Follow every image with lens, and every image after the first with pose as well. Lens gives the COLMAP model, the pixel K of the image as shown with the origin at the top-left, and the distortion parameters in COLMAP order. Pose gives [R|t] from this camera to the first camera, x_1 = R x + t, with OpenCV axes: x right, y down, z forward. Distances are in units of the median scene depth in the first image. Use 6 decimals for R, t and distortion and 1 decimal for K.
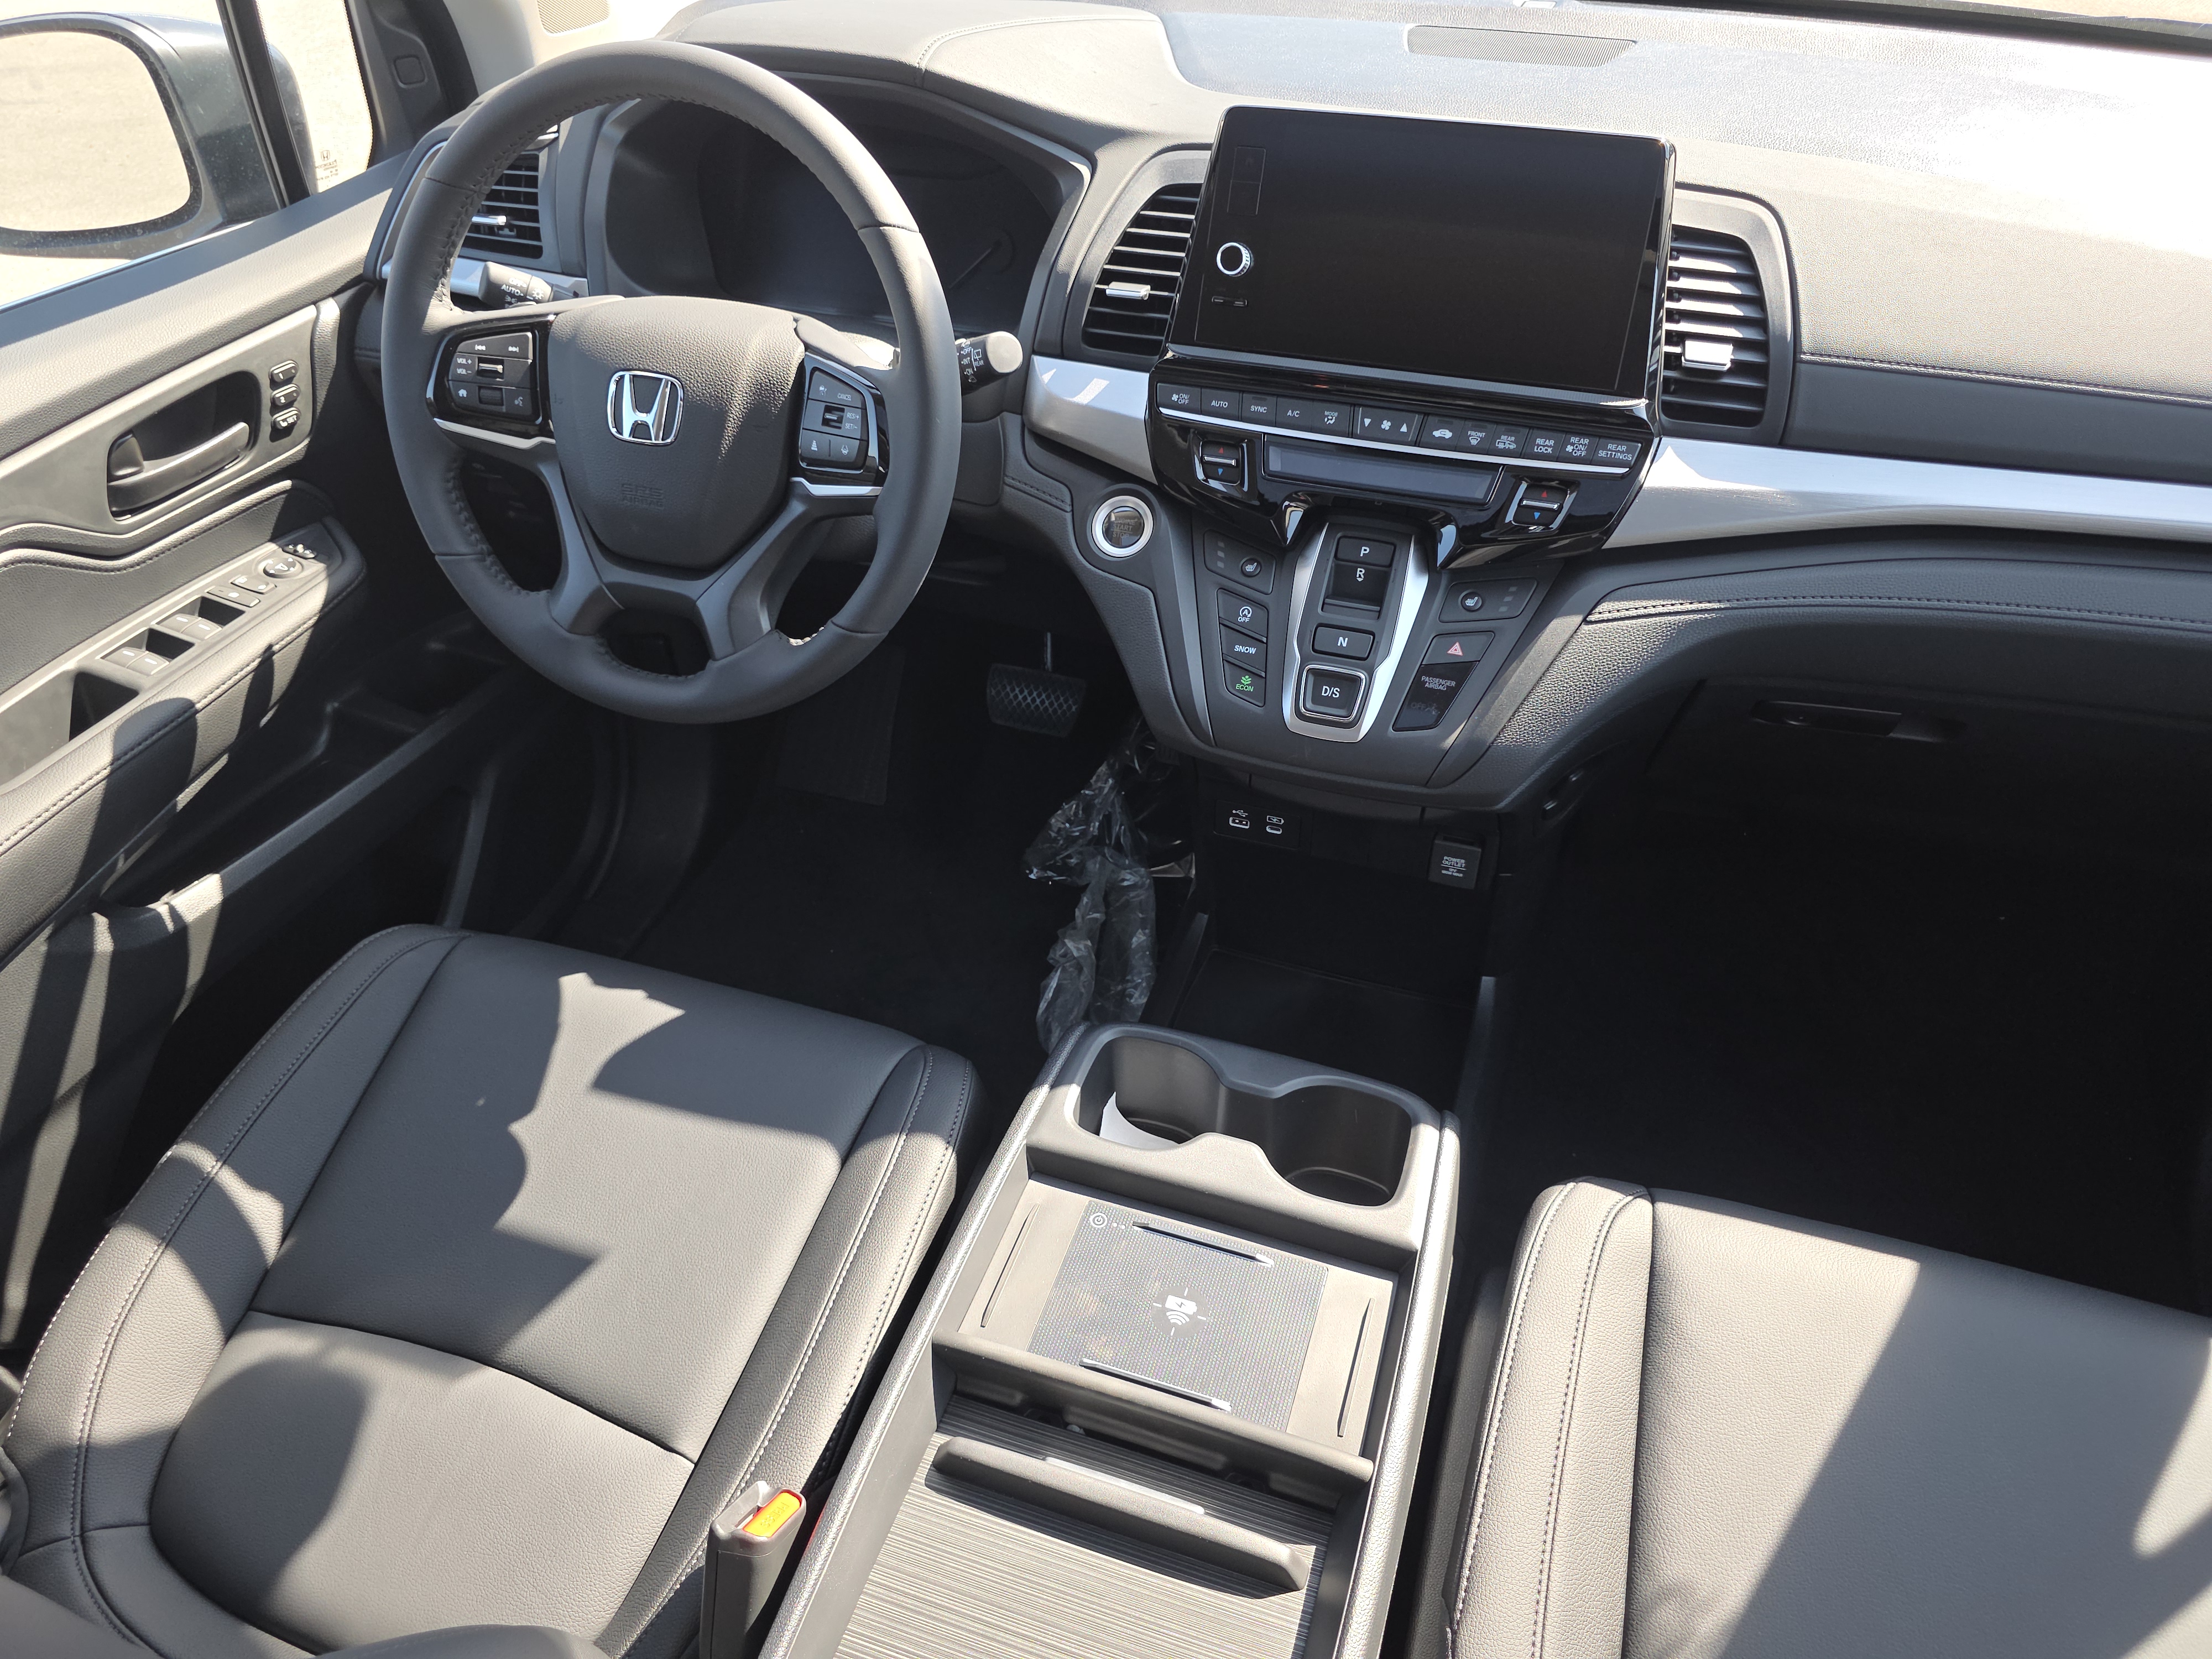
lens RADIAL K [[1523.4, 0, 1108.5], [0, 1523.4, 848.5], [0, 0, 1]] dist [0.041045, -0.043199]
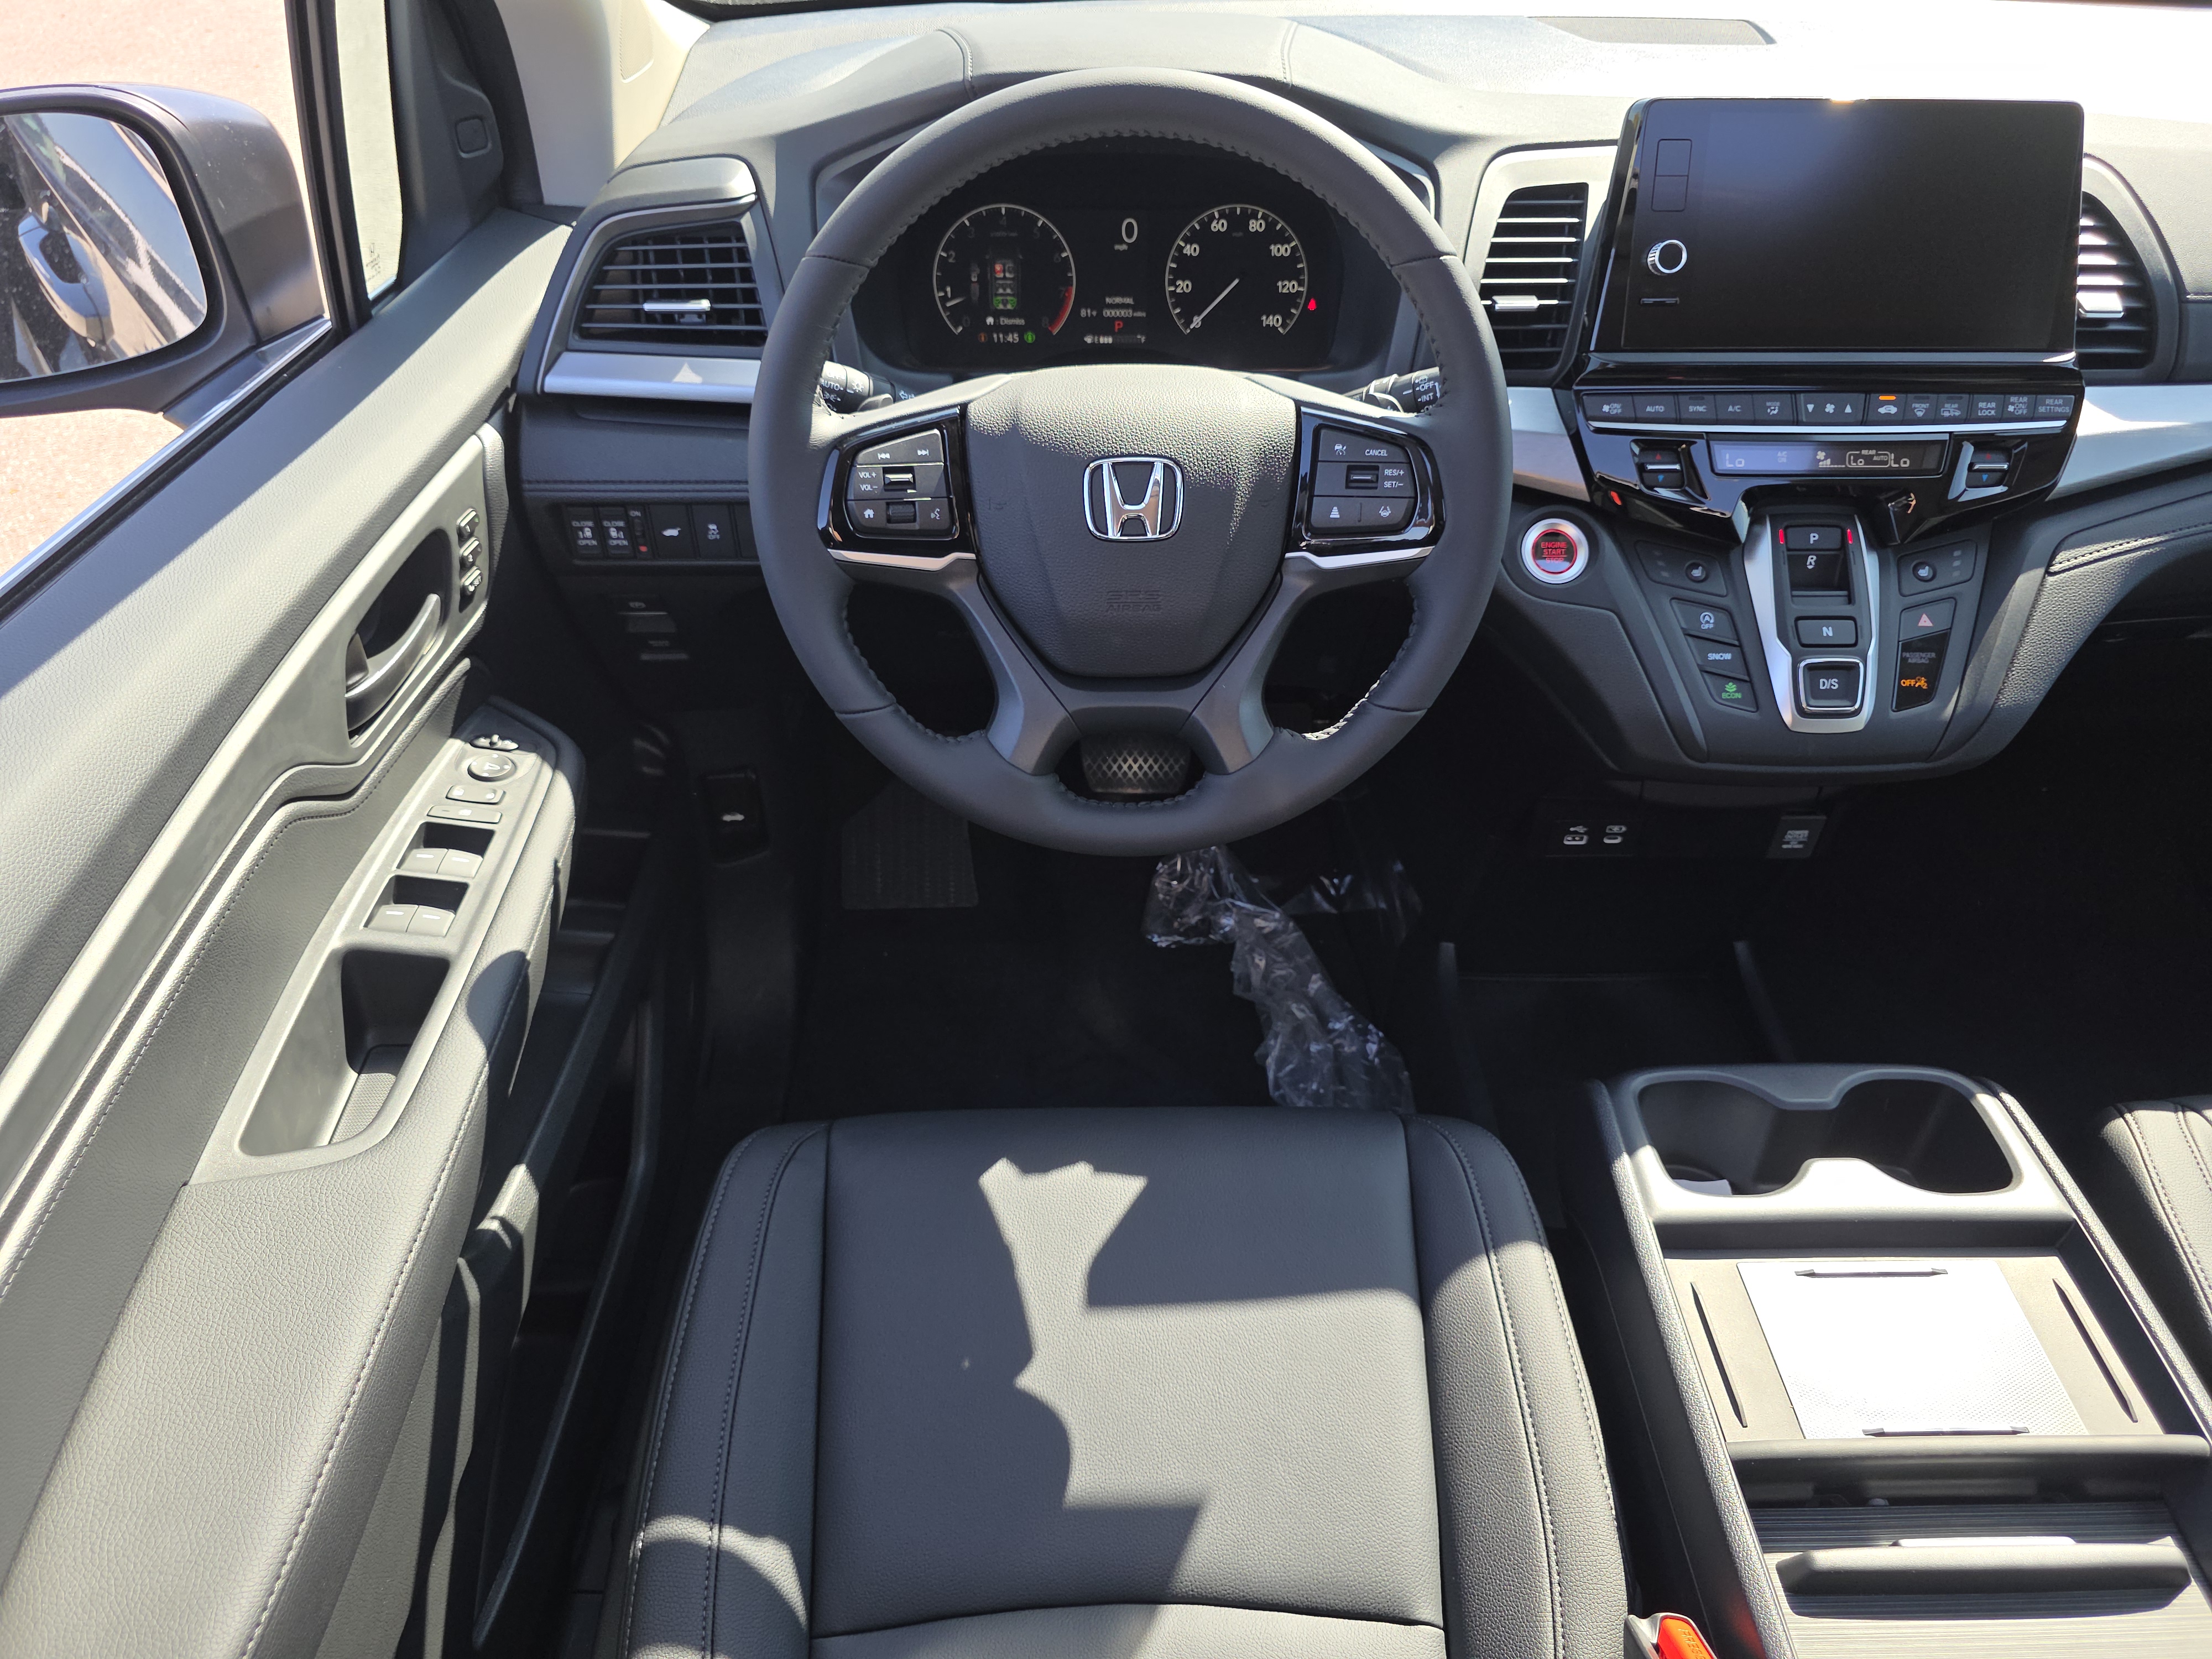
lens RADIAL K [[1523.4, 0, 1107.6], [0, 1523.4, 848.4], [0, 0, 1]] dist [0.041045, -0.043199]
pose [[0.937384, -0.203189, 0.282889, -0.568702], [0.205706, 0.978386, 0.021109, -0.112899], [-0.281064, 0.038405, 0.958920, 0.189678]]
